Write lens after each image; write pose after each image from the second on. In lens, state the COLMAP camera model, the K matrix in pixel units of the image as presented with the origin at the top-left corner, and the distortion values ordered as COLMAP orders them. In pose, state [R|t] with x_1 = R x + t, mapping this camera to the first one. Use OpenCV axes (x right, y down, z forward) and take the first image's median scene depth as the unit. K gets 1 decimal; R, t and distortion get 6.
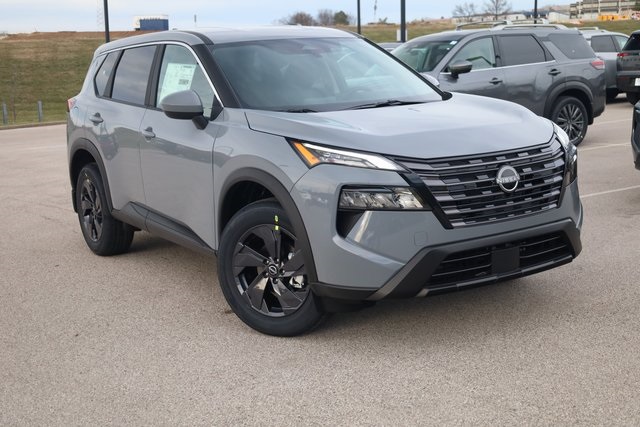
lens RADIAL K [[924.6, 0, 319.8], [0, 924.6, 212.8], [0, 0, 1]] dist [0.229522, 0.000000]
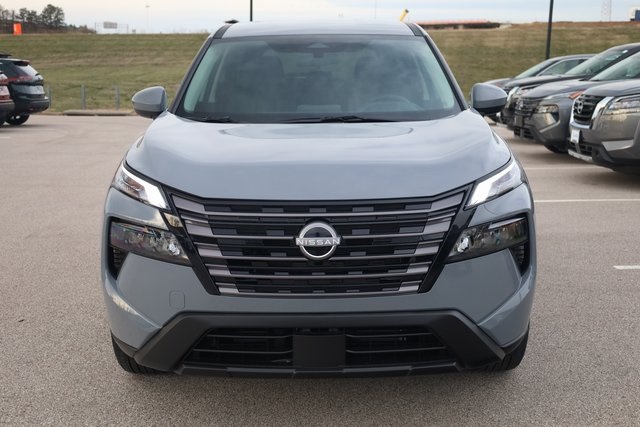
lens RADIAL K [[865.9, 0, 320.0], [0, 865.9, 211.7], [0, 0, 1]] dist [-0.092636, 0.000000]
pose [[0.809499, 0.142997, -0.569442, 0.569374], [-0.124864, 0.989629, 0.071011, -0.104319], [0.573691, 0.013619, 0.818959, 0.453920]]
